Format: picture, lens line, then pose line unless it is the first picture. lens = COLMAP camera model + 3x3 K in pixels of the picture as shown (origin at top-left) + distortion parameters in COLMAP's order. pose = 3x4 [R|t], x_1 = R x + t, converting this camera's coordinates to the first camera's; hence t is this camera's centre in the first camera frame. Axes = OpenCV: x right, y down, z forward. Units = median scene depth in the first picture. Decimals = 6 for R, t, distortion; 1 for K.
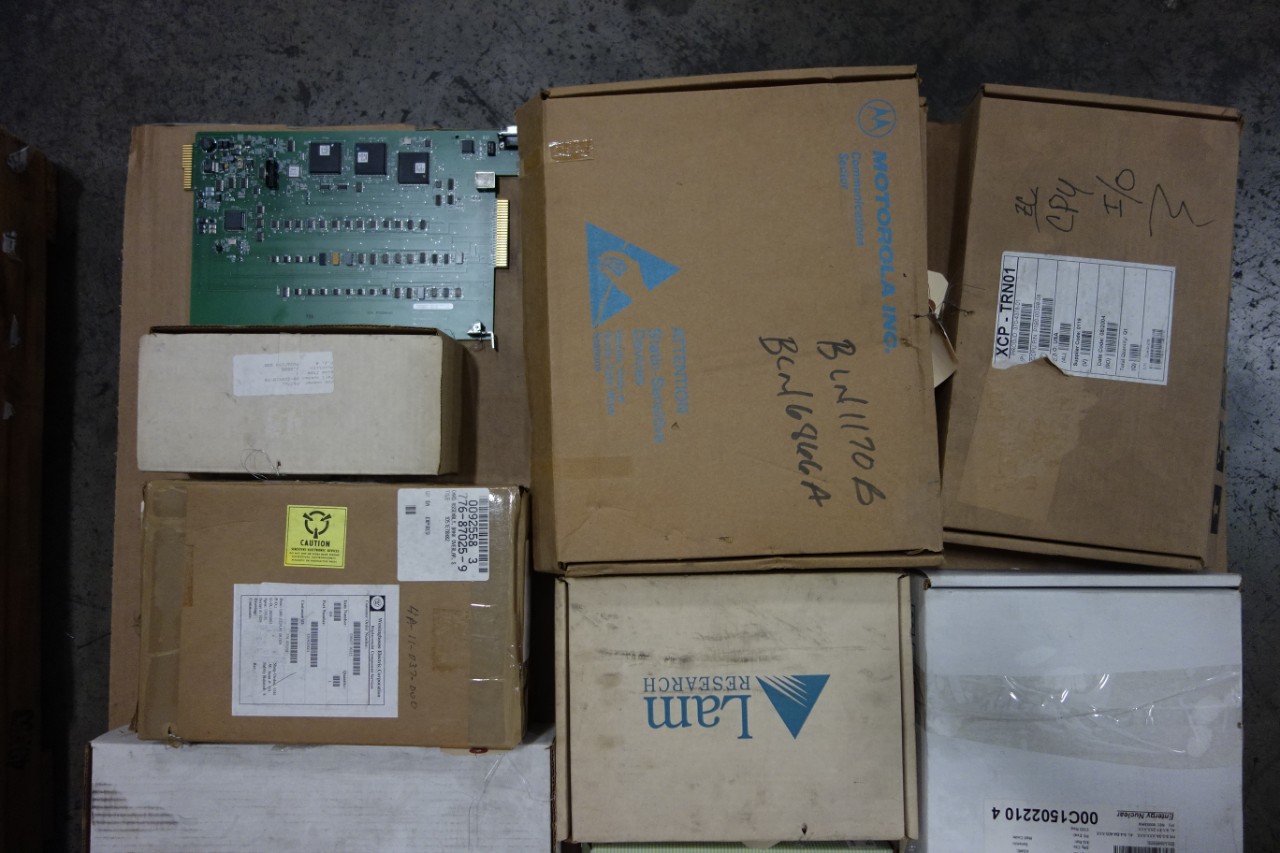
lens RADIAL K [[1008.2, 0, 639.0], [0, 1008.2, 426.2], [0, 0, 1]] dist [-0.013860, -0.012541]
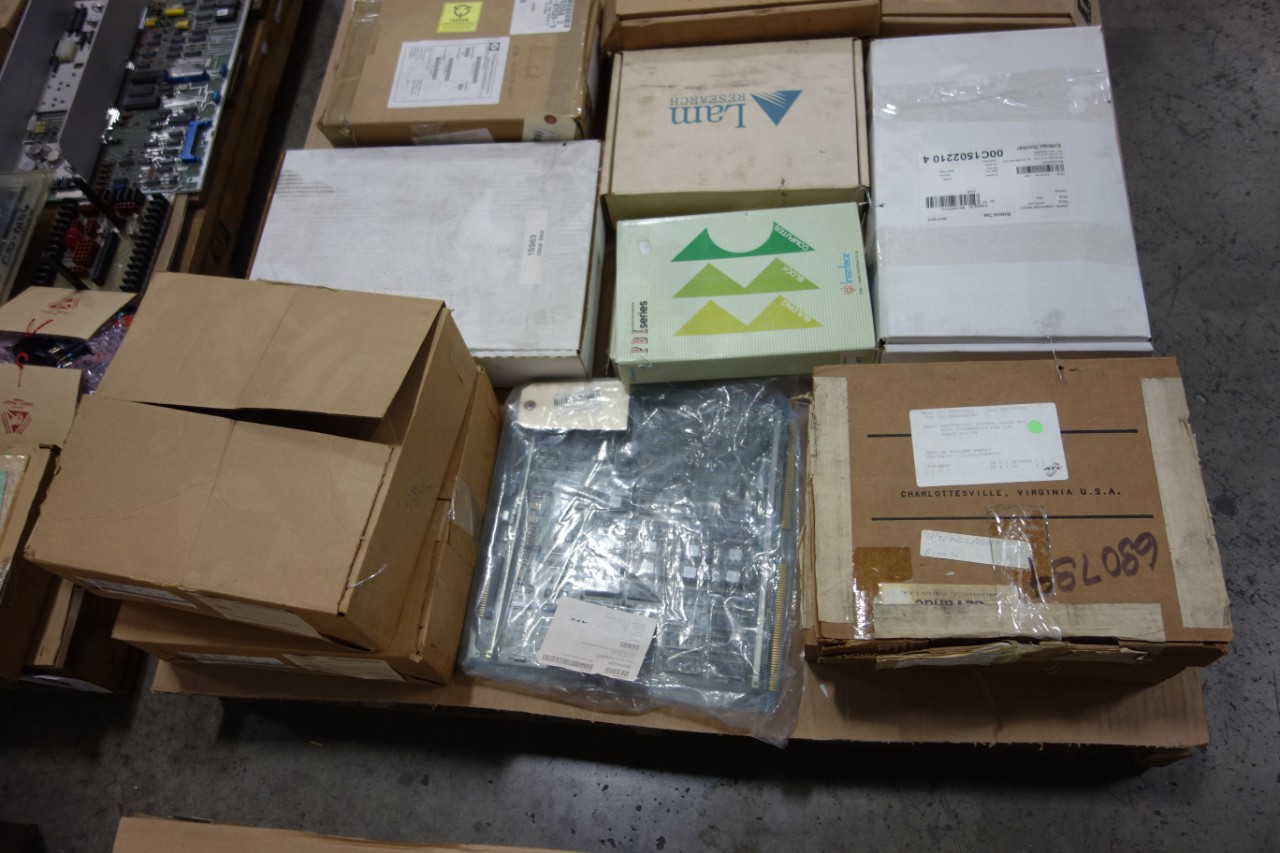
lens RADIAL K [[1008.2, 0, 641.6], [0, 1008.2, 426.4], [0, 0, 1]] dist [-0.013860, -0.012541]
pose [[0.992492, 0.026551, -0.119396, 0.146405], [-0.069738, 0.924784, -0.374046, 1.216189], [0.100484, 0.379564, 0.919692, -0.130713]]
